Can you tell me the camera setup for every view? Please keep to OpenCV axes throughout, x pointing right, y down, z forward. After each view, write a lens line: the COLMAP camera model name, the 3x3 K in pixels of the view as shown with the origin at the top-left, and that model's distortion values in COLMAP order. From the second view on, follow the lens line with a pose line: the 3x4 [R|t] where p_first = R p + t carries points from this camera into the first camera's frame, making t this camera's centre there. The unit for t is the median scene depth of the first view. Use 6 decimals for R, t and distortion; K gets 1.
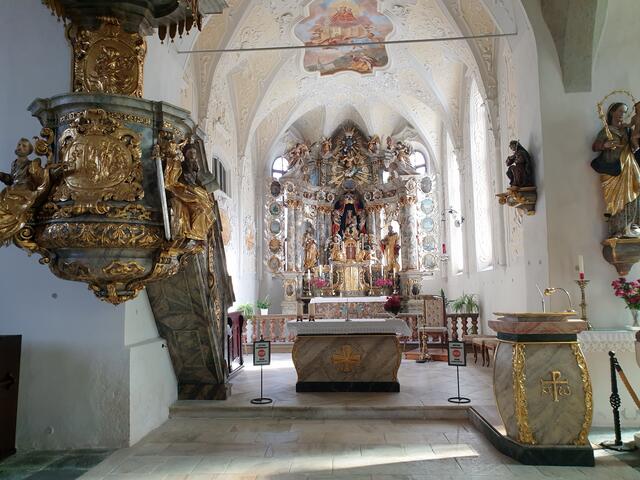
lens RADIAL K [[488.0, 0, 305.6], [0, 488.0, 242.9], [0, 0, 1]] dist [-0.012560, -0.000986]
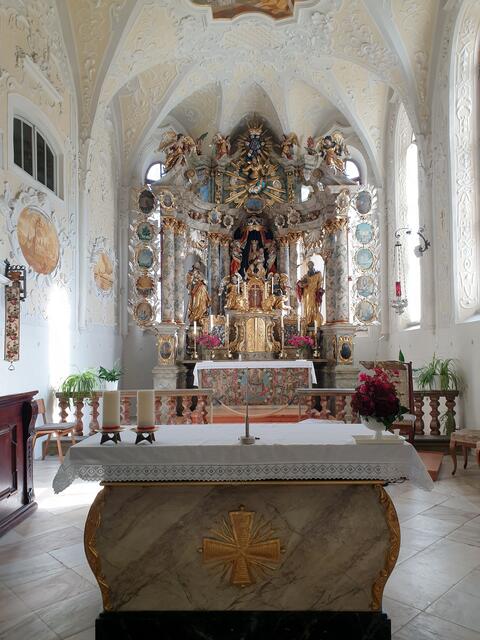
lens RADIAL K [[510.9, 0, 239.1], [0, 510.9, 320.1], [0, 0, 1]] dist [-0.011161, -0.003679]
pose [[0.997951, 0.011781, 0.062890, 0.024347], [-0.014159, 0.999197, 0.037491, 0.025452], [-0.062398, -0.038304, 0.997316, 0.272808]]
